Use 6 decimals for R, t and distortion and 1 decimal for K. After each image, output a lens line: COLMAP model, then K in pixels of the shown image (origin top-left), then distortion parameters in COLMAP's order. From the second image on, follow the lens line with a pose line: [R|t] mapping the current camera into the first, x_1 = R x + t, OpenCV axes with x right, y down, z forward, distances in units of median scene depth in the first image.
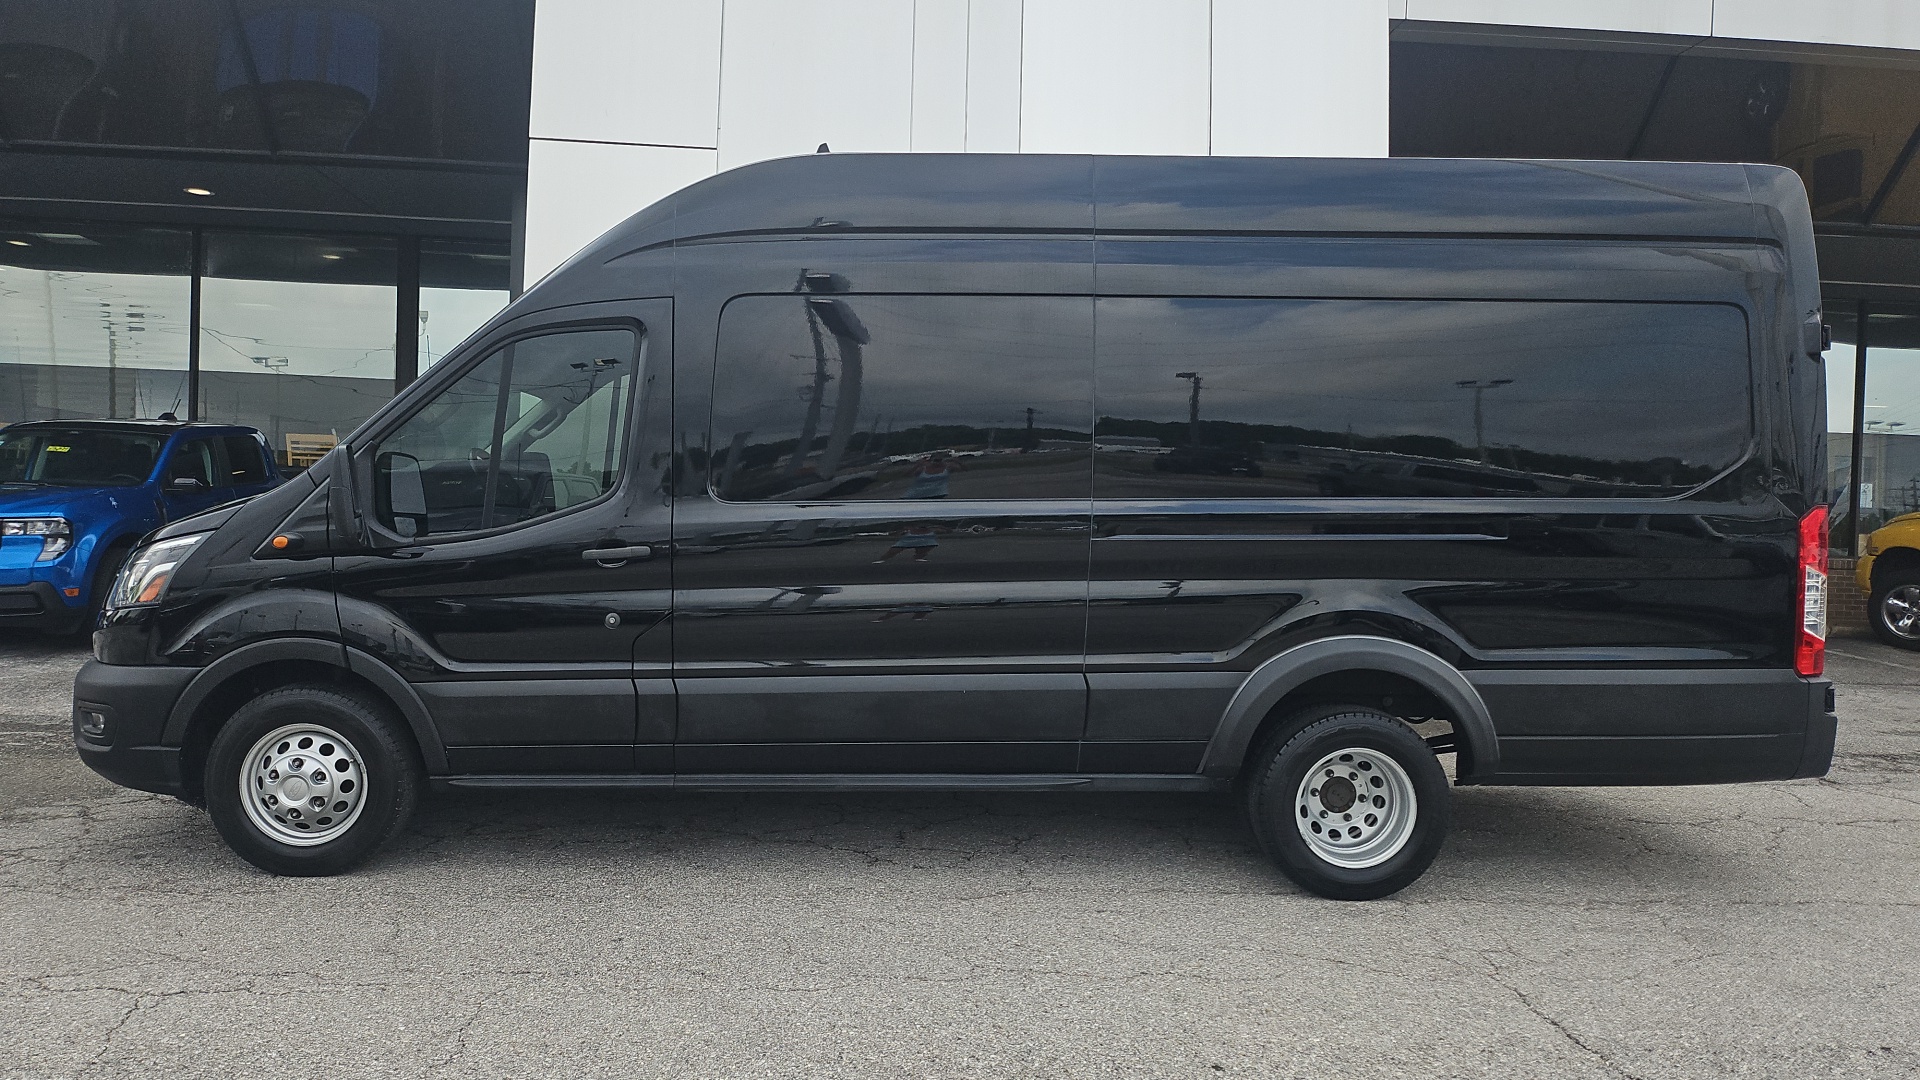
lens RADIAL K [[1320.4, 0, 960.0], [0, 1320.4, 540.0], [0, 0, 1]] dist [0.056943, -0.069667]
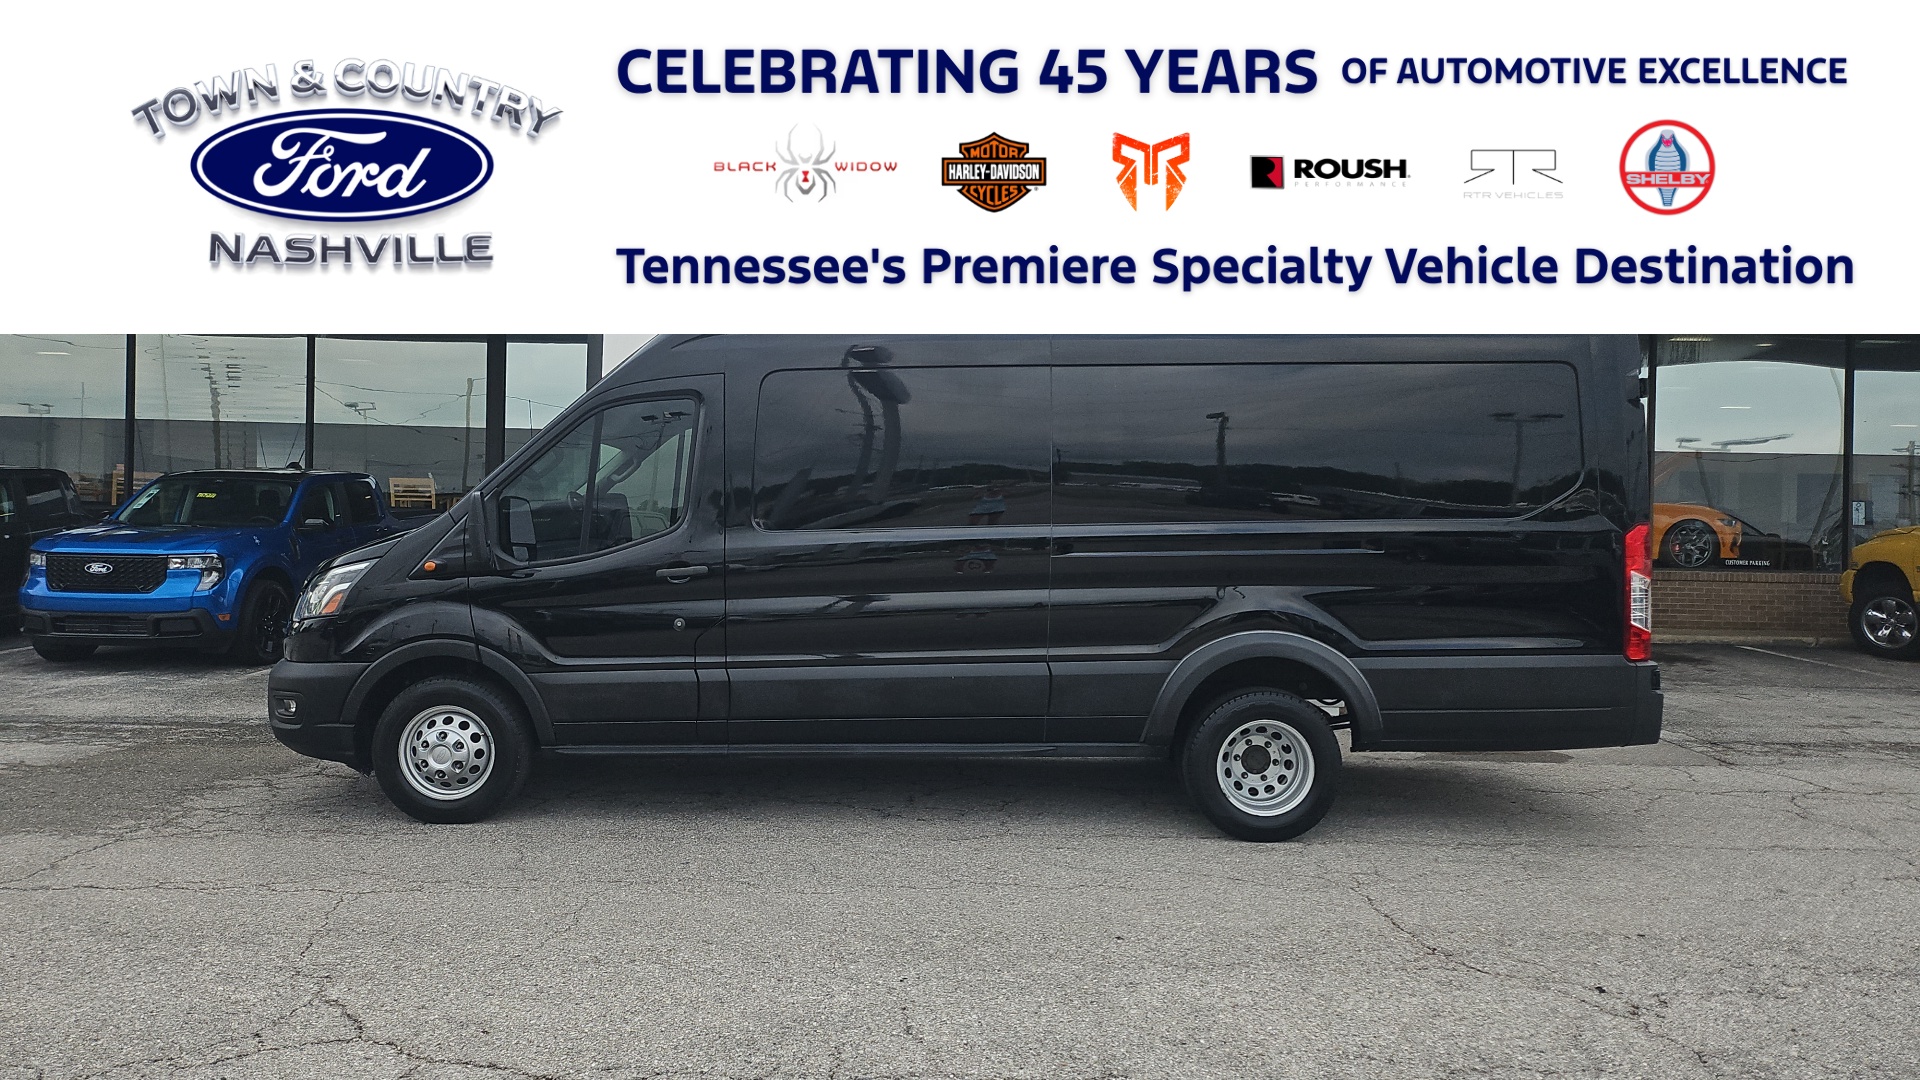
lens RADIAL K [[1381.7, 0, 960.0], [0, 1381.7, 540.0], [0, 0, 1]] dist [0.035294, 0.000352]
pose [[0.998417, -0.013142, -0.054682, 0.083037], [0.011832, 0.999637, -0.024214, 0.014489], [0.054980, 0.023528, 0.998210, -0.323419]]
